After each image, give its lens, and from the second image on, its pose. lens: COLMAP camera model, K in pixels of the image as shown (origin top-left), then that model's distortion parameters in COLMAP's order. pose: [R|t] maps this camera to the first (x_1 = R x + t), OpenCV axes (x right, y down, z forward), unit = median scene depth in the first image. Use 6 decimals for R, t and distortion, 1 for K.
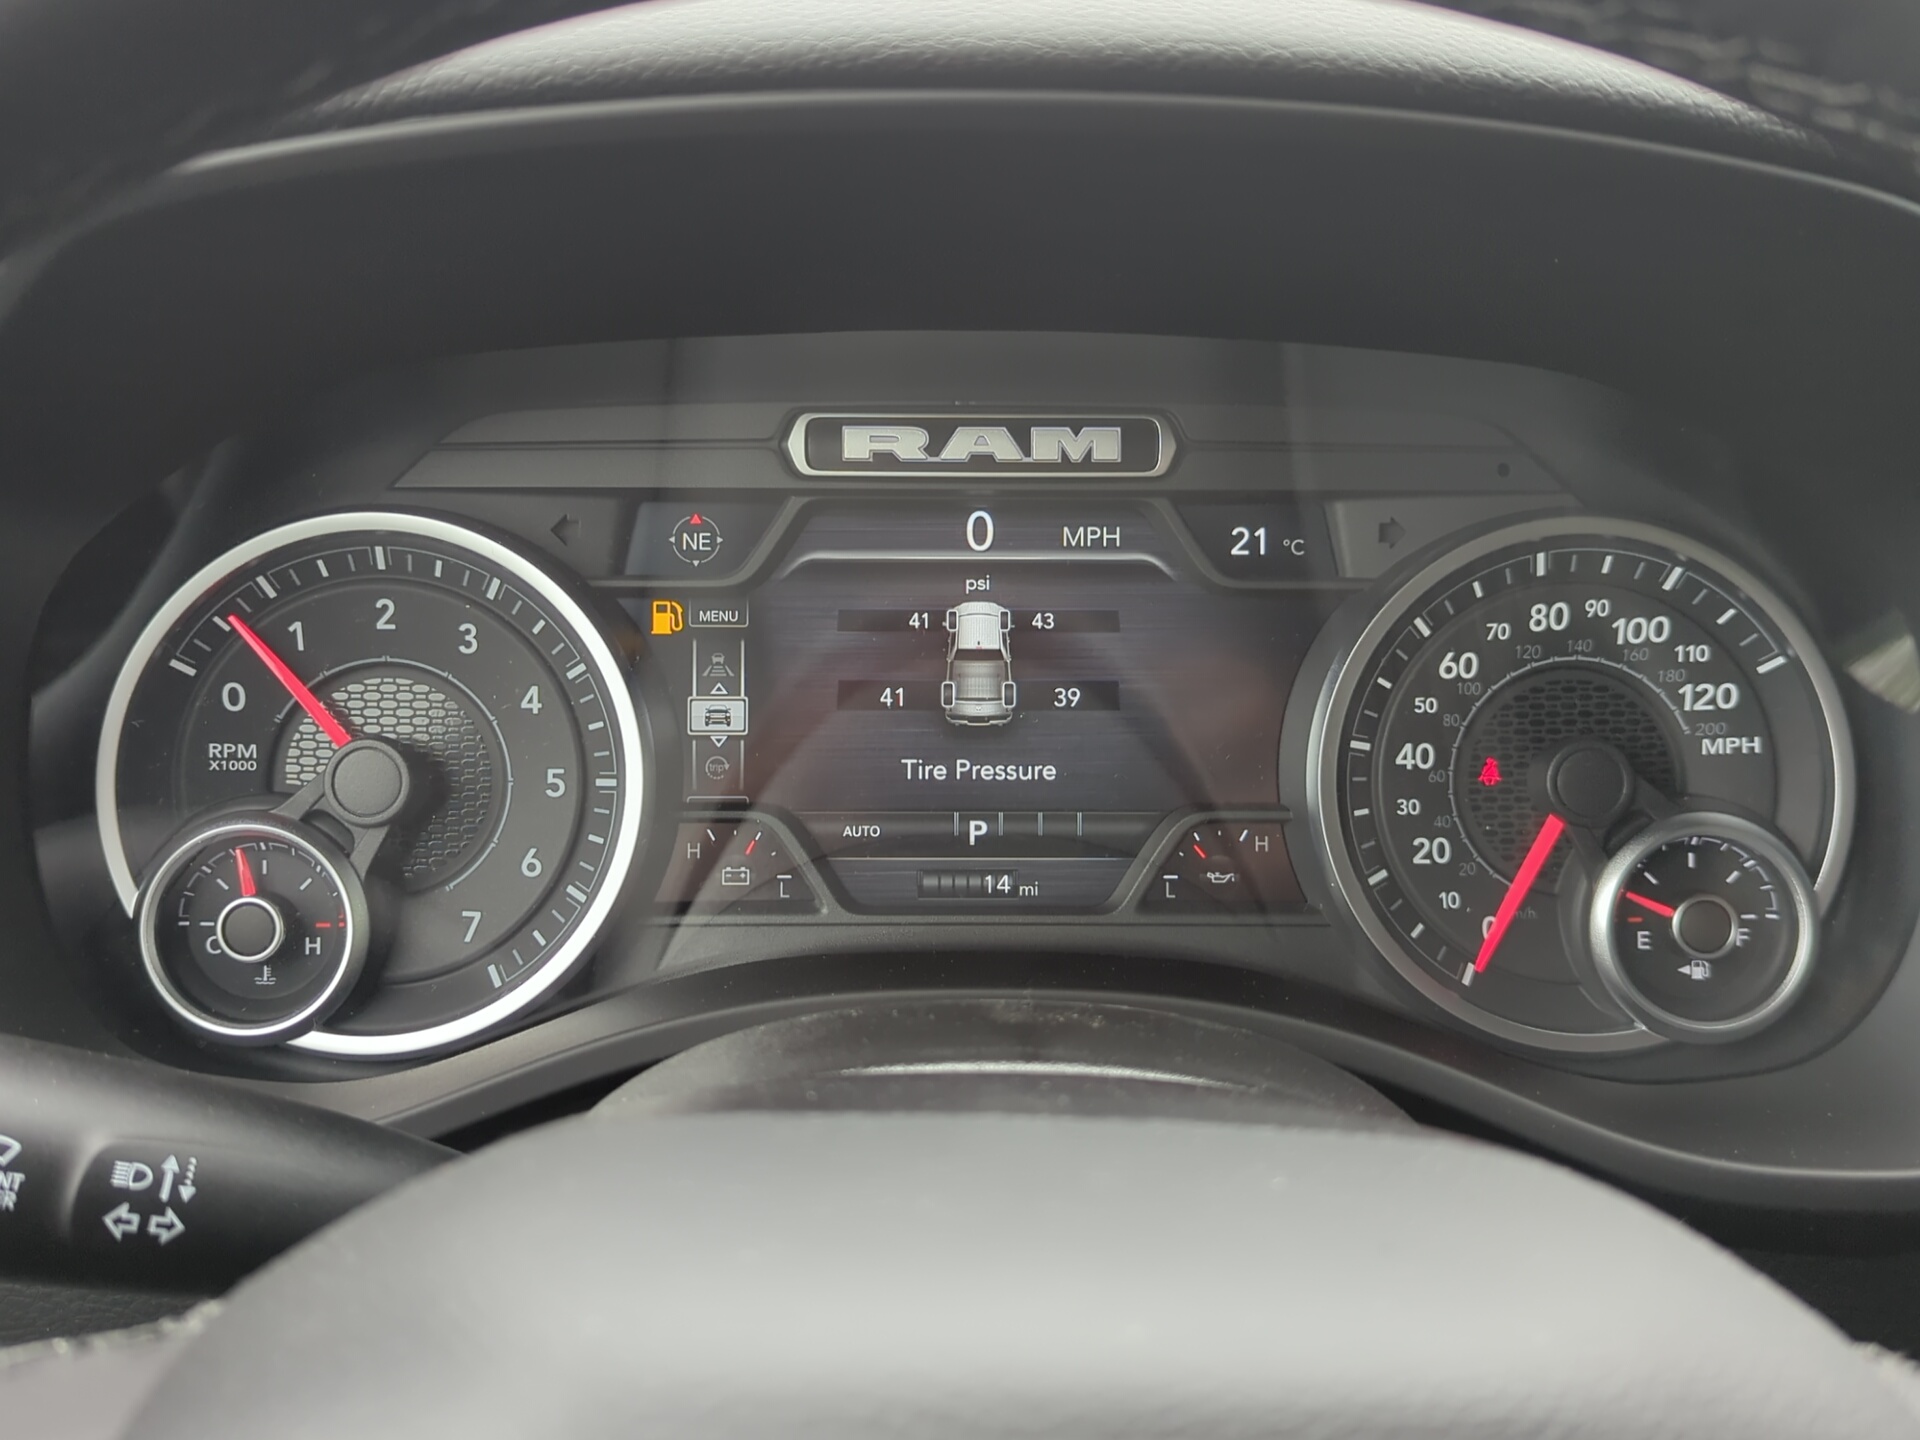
lens RADIAL K [[2106.2, 0, 974.6], [0, 2106.2, 691.9], [0, 0, 1]] dist [0.022796, 0.000000]
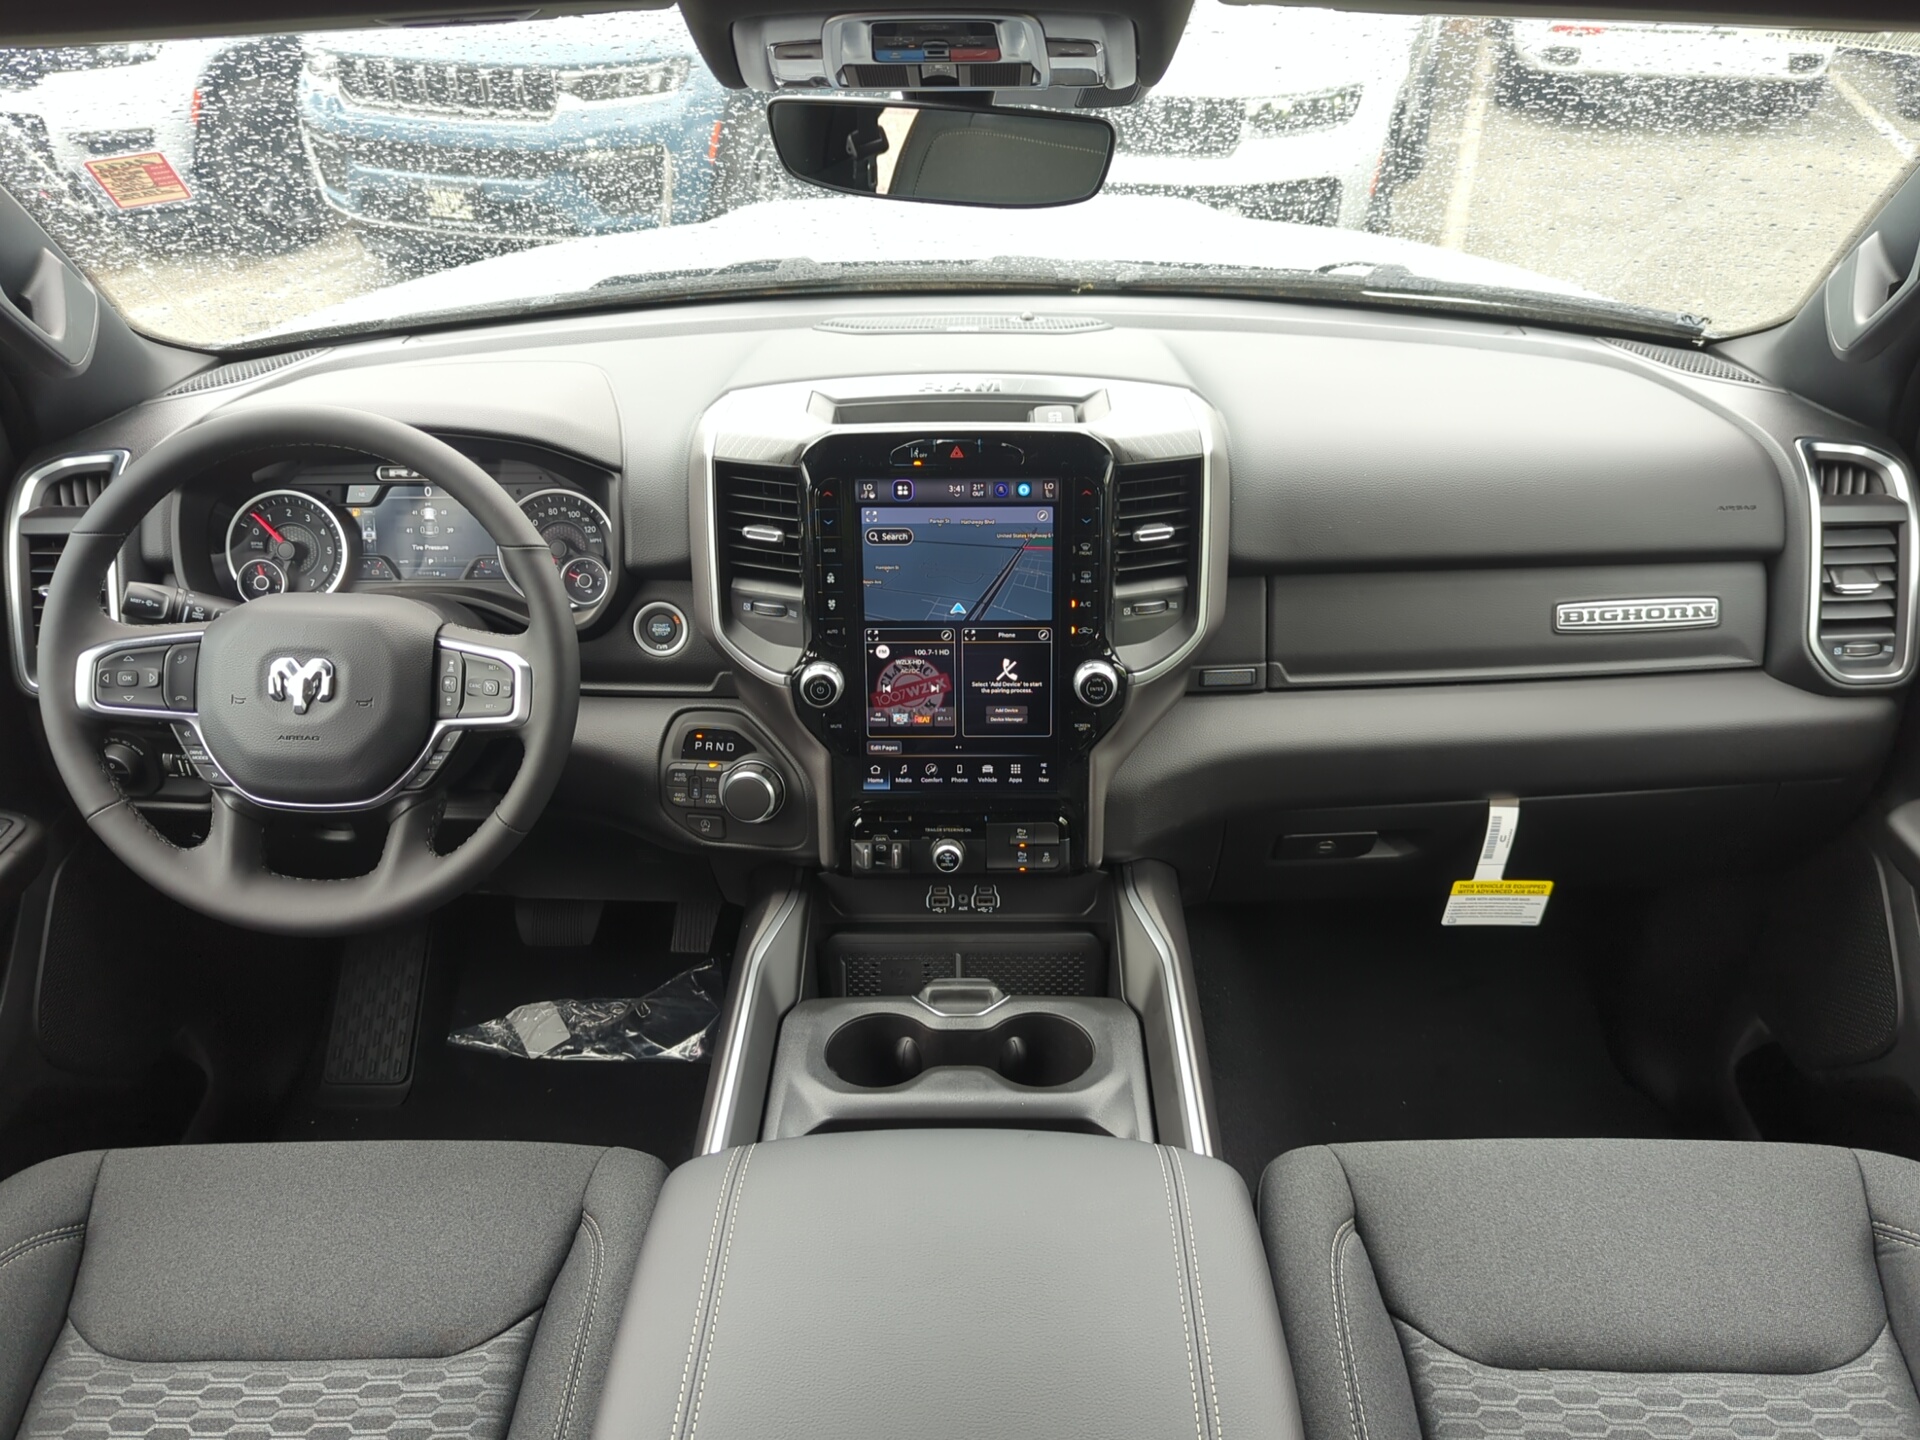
lens RADIAL K [[1556.5, 0, 976.2], [0, 1556.5, 697.1], [0, 0, 1]] dist [0.067035, -0.060126]
pose [[0.999612, -0.006251, -0.027138, 1.250205], [0.009583, 0.992180, 0.124450, -0.049314], [0.026148, -0.124662, 0.991855, -2.288664]]
